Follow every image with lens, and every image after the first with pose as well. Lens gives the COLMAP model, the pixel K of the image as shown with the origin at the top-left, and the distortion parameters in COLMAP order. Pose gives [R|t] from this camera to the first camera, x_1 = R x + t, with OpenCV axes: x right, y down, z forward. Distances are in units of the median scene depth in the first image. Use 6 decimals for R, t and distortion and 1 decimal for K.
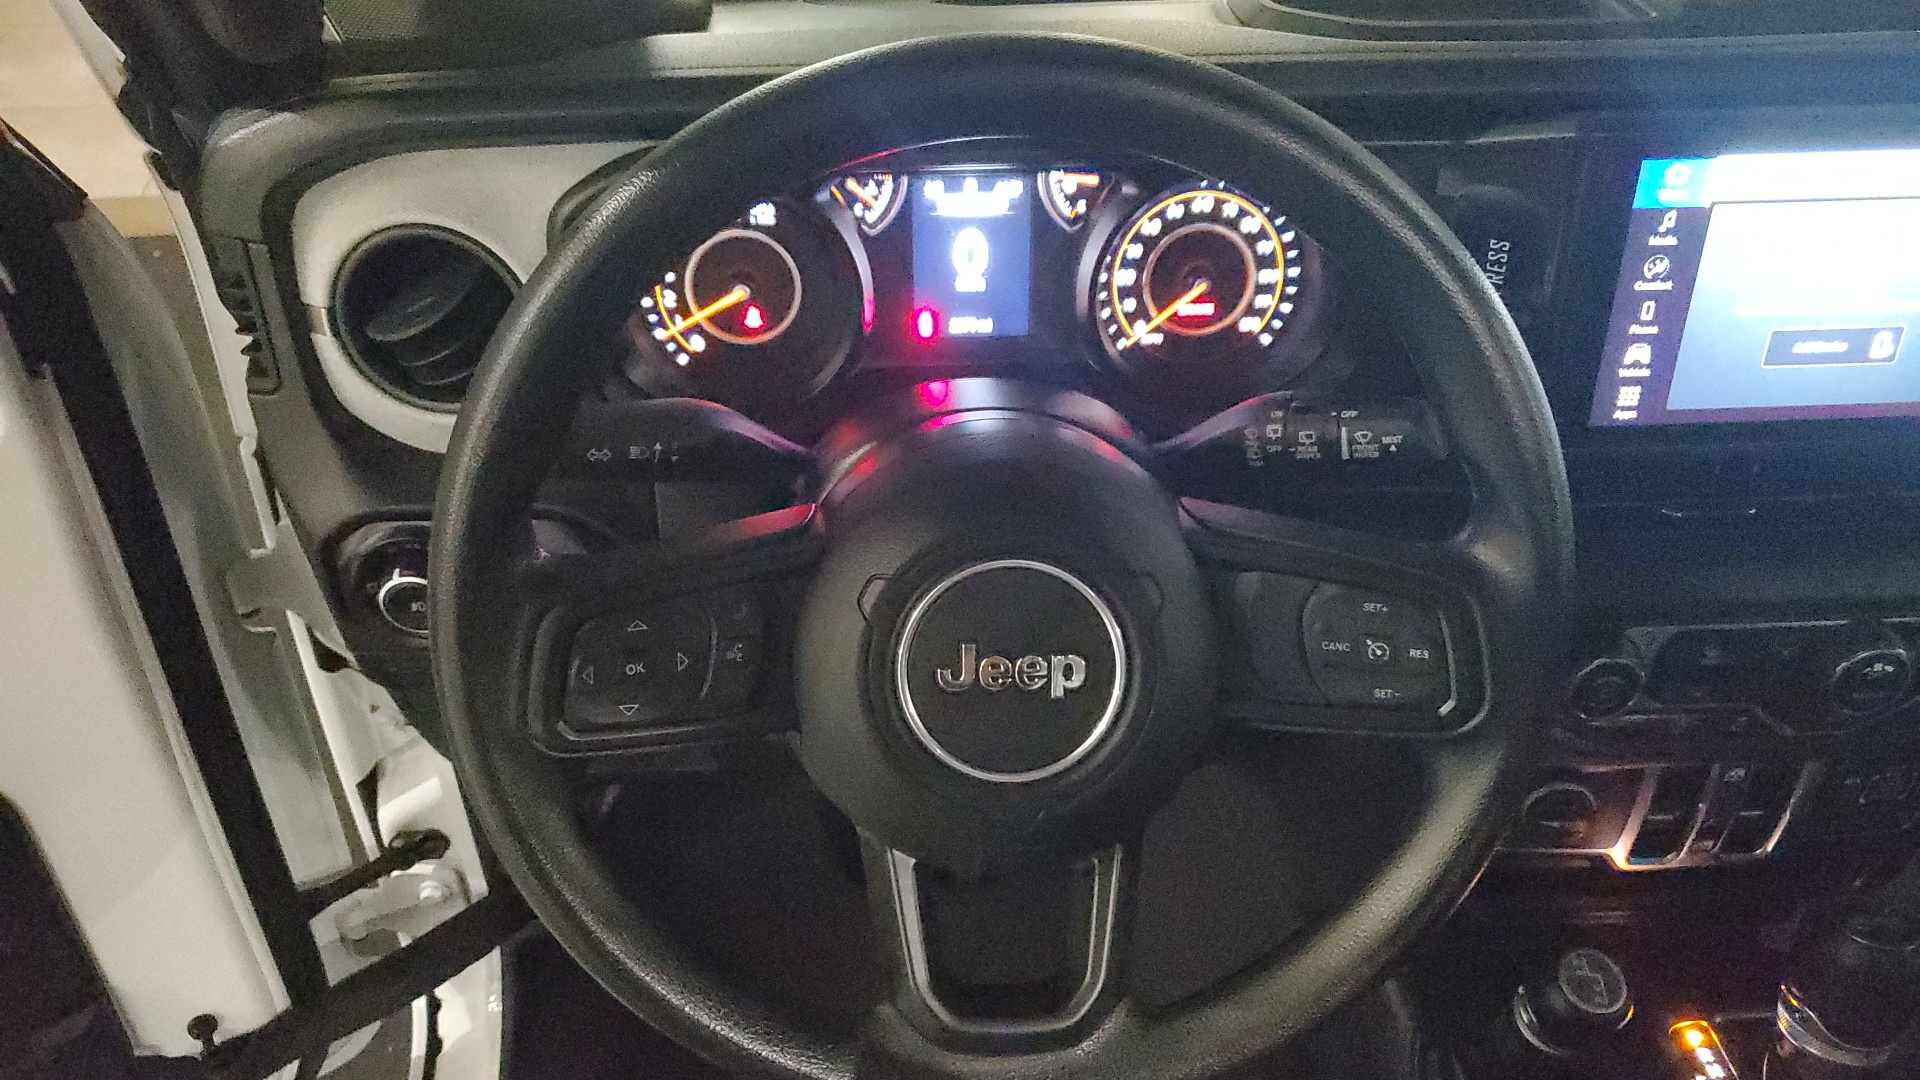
lens RADIAL K [[1512.7, 0, 958.9], [0, 1512.7, 549.3], [0, 0, 1]] dist [0.043688, -0.050235]
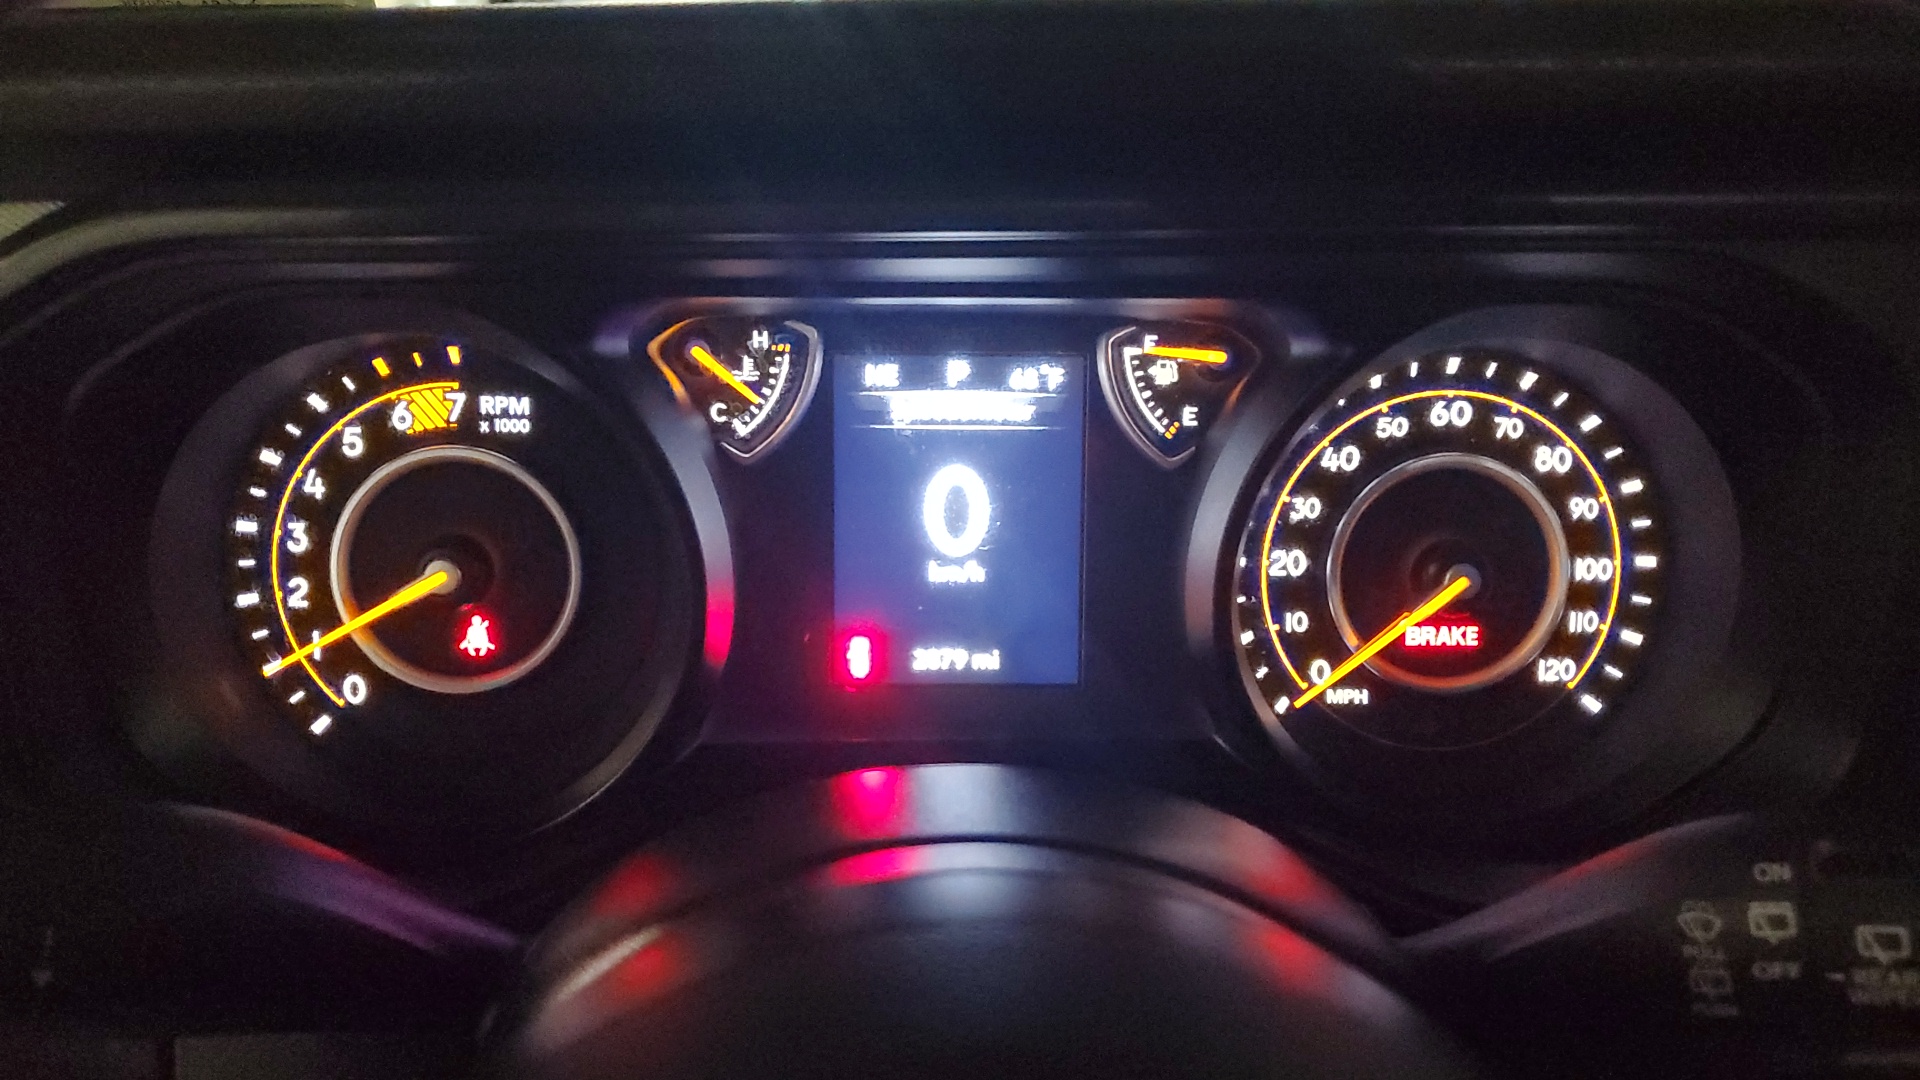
lens RADIAL K [[1512.7, 0, 939.4], [0, 1512.7, 558.2], [0, 0, 1]] dist [0.043688, -0.050235]
pose [[0.998800, 0.007765, -0.048364, 0.026426], [-0.020809, 0.961096, -0.275429, -0.052160], [0.044344, 0.276104, 0.960104, 0.568496]]
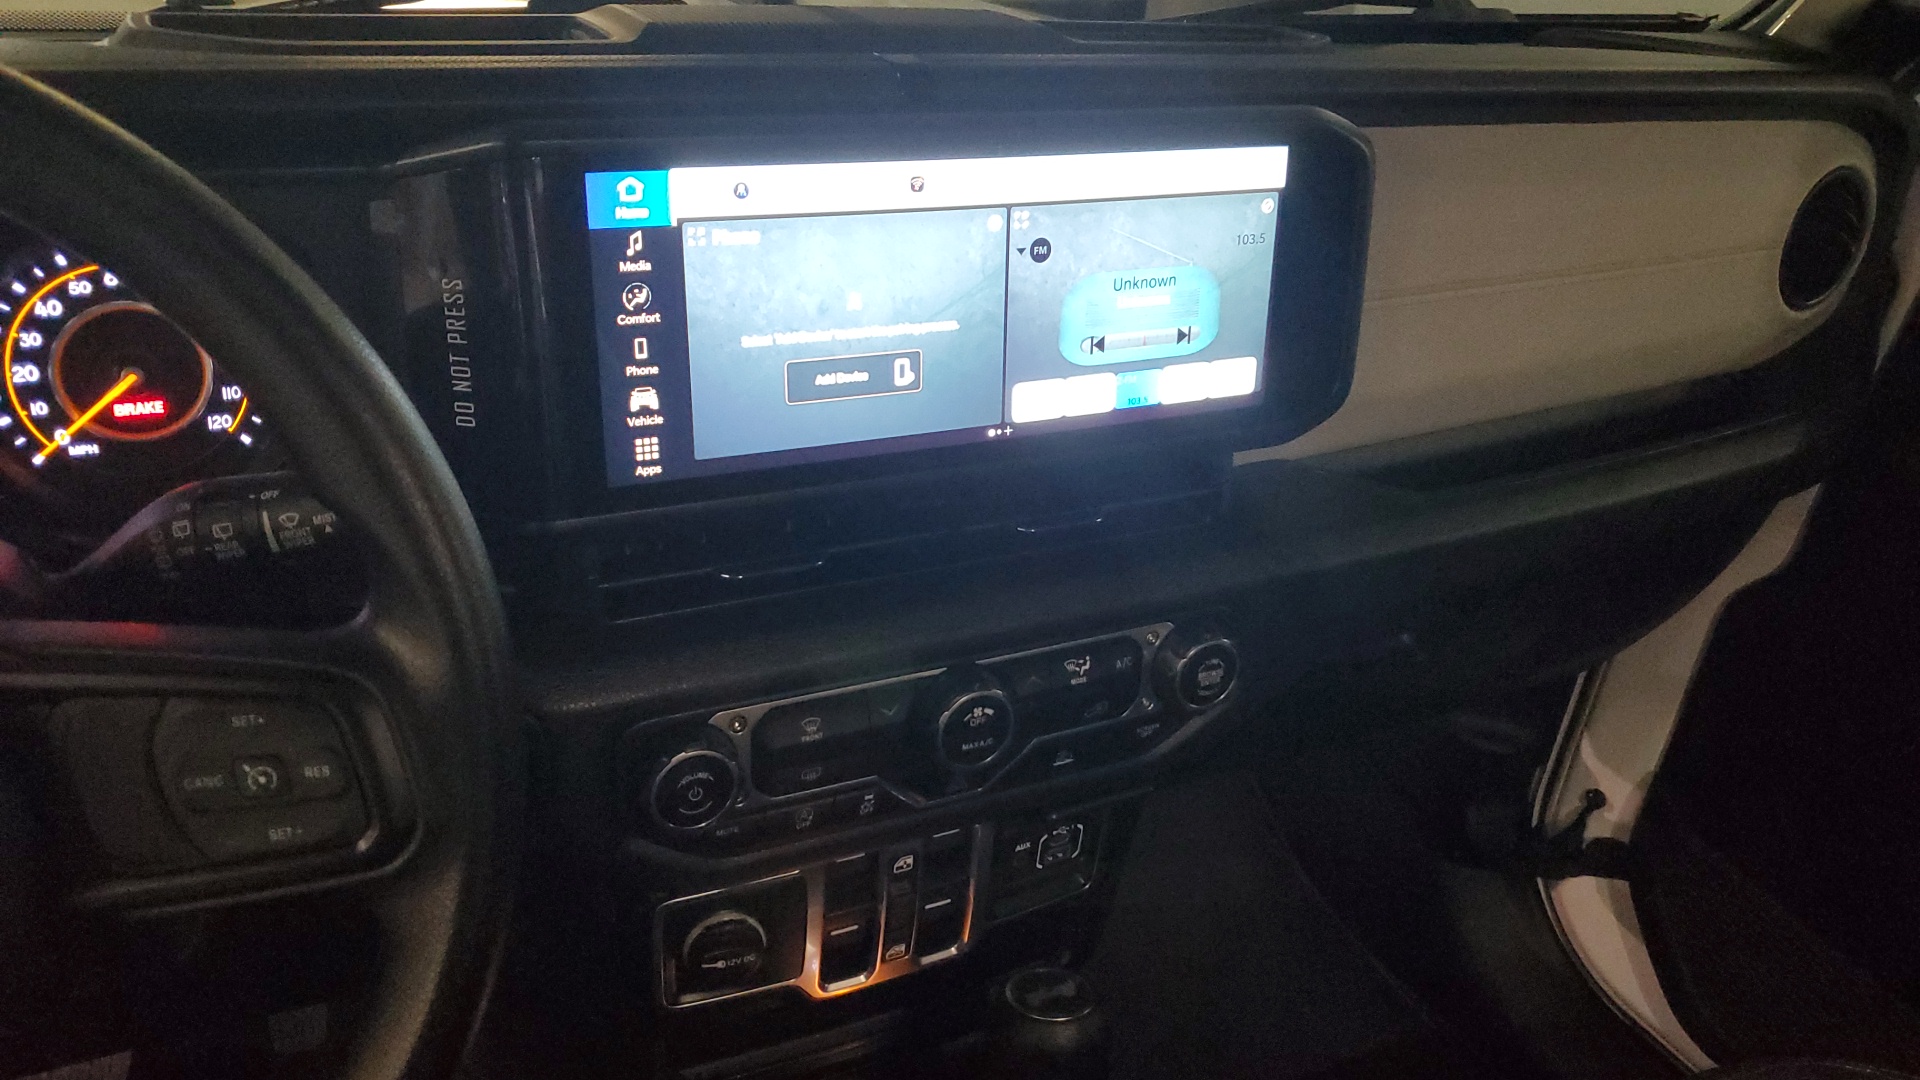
lens RADIAL K [[1512.7, 0, 961.0], [0, 1512.7, 566.0], [0, 0, 1]] dist [0.043688, -0.050235]
pose [[0.920452, -0.124383, 0.370537, 0.258803], [0.170070, 0.981019, -0.093159, 0.073535], [-0.351916, 0.148766, 0.924134, 0.131117]]
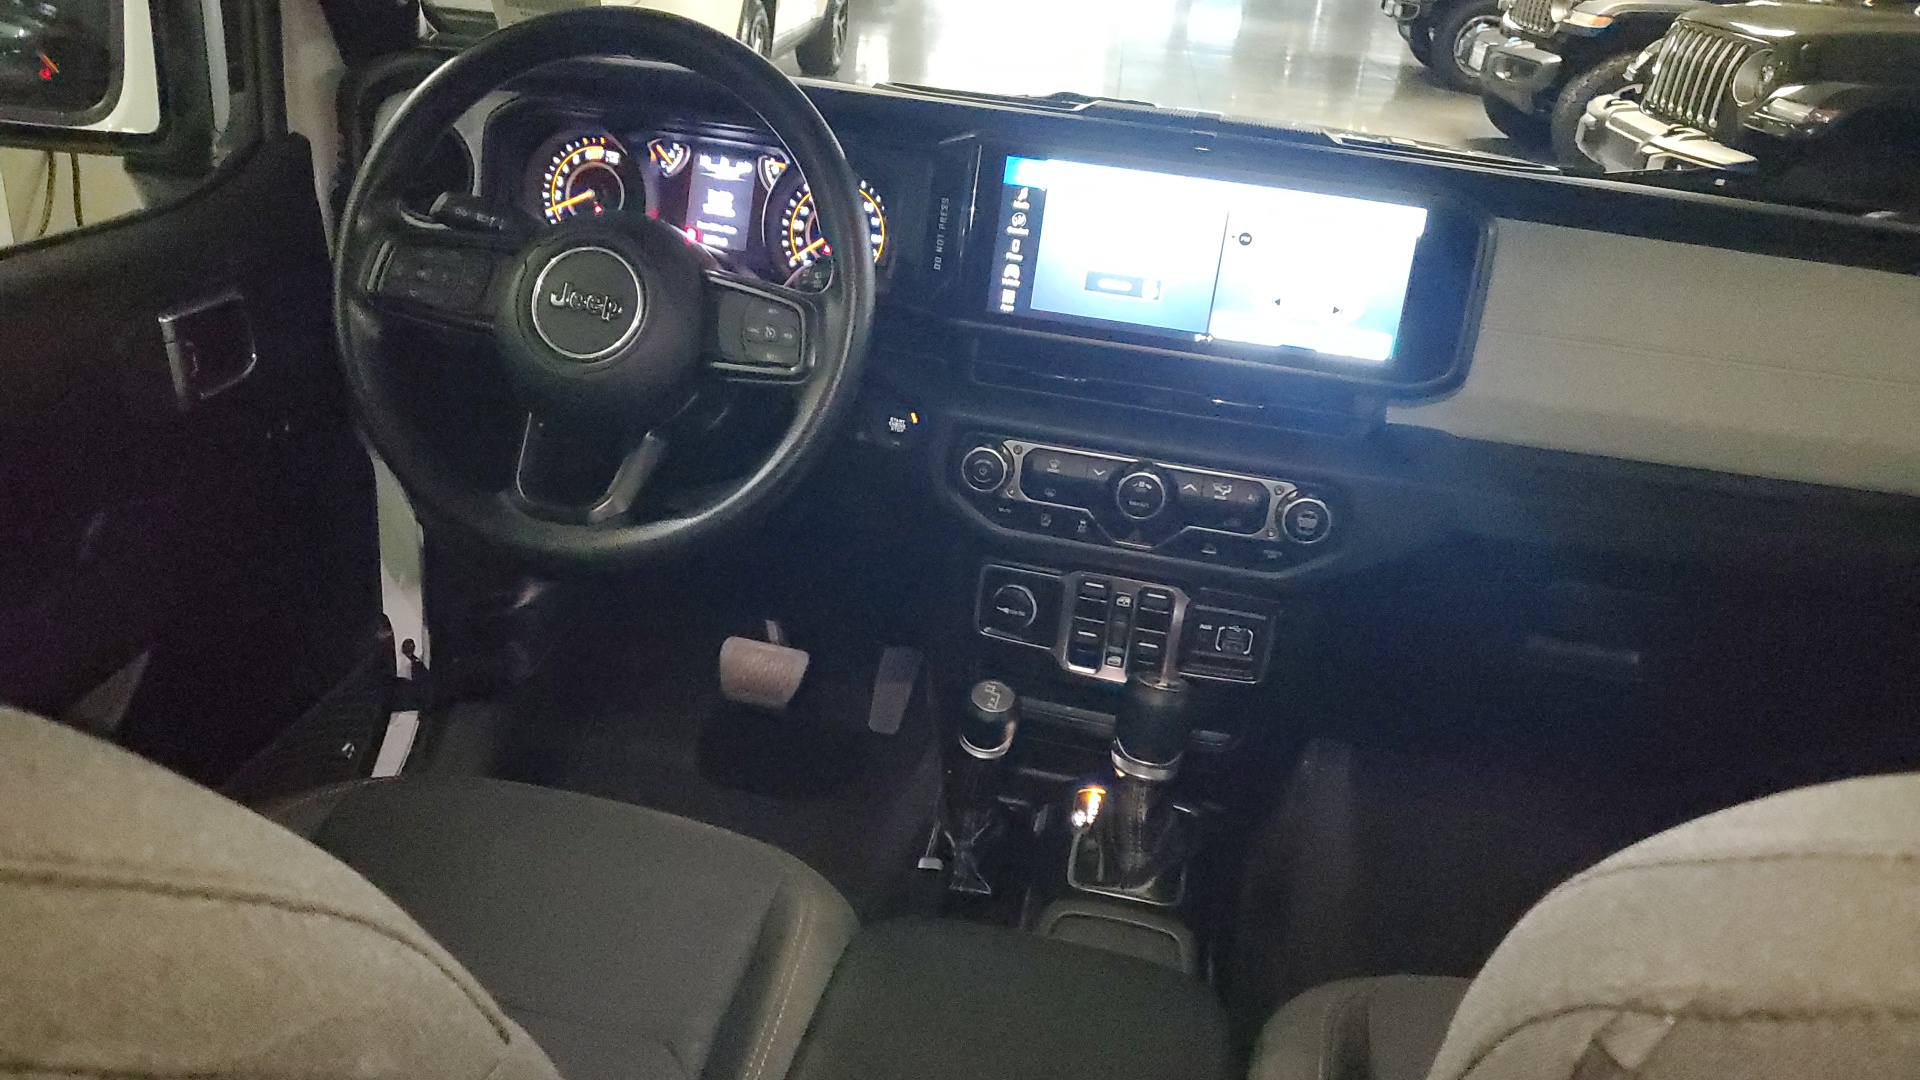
lens RADIAL K [[1512.7, 0, 924.8], [0, 1512.7, 598.0], [0, 0, 1]] dist [0.043688, -0.050235]
pose [[0.954238, 0.191580, -0.229626, 0.776124], [-0.236067, 0.953941, -0.185121, 0.556708], [0.183584, 0.230857, 0.955511, -0.600211]]
